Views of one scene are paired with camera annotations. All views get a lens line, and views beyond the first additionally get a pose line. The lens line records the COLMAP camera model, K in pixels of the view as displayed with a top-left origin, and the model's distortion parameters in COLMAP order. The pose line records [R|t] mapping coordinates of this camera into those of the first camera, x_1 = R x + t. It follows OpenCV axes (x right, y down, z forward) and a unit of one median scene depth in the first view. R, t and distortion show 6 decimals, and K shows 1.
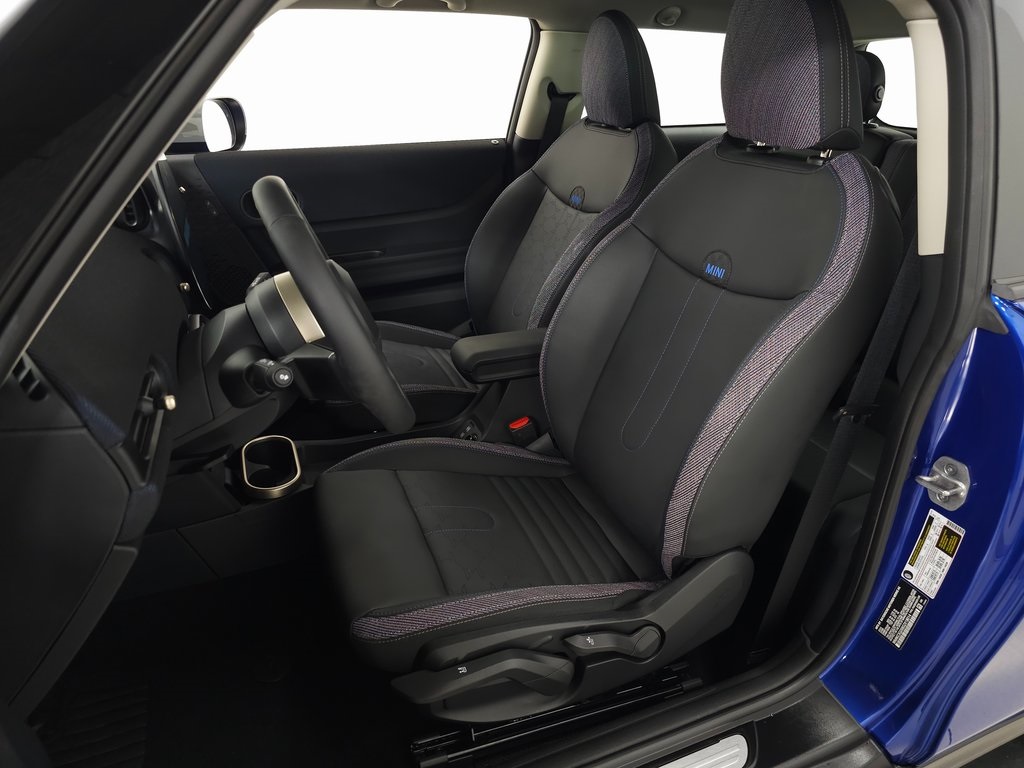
lens RADIAL K [[709.2, 0, 511.8], [0, 709.2, 363.5], [0, 0, 1]] dist [0.009701, -0.000684]
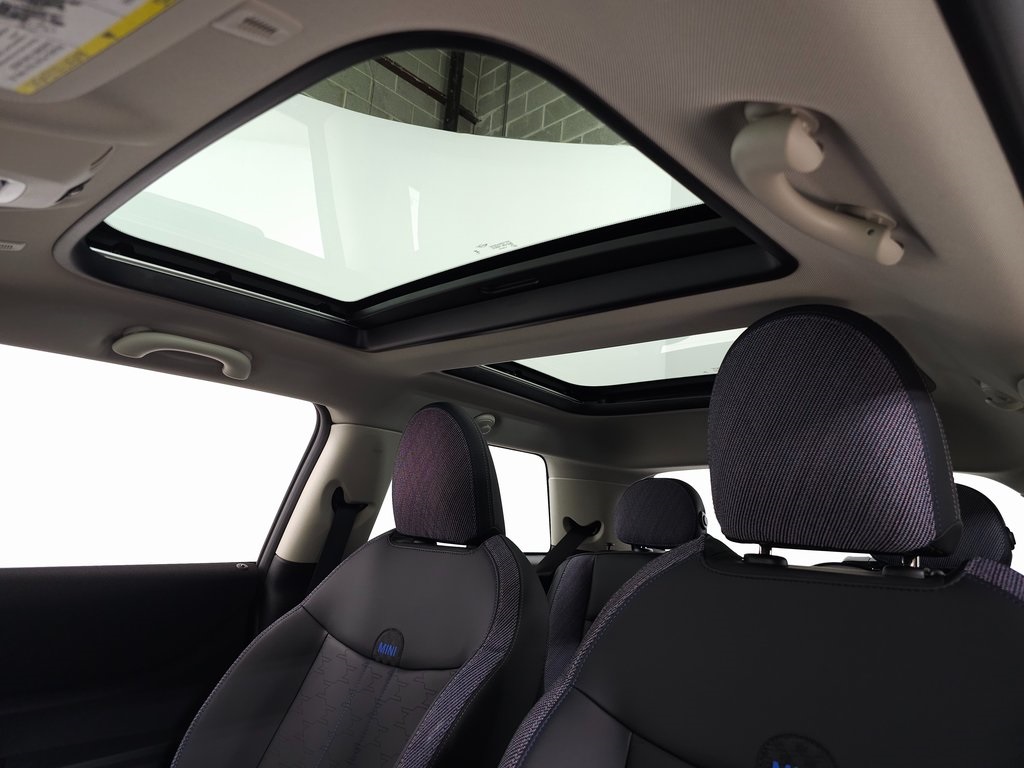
lens RADIAL K [[709.2, 0, 511.8], [0, 709.2, 363.5], [0, 0, 1]] dist [0.009701, -0.000684]
pose [[0.904126, 0.136929, 0.404730, -0.103966], [0.120921, 0.826527, -0.549756, -0.071515], [-0.409797, 0.545989, 0.730727, 0.314721]]
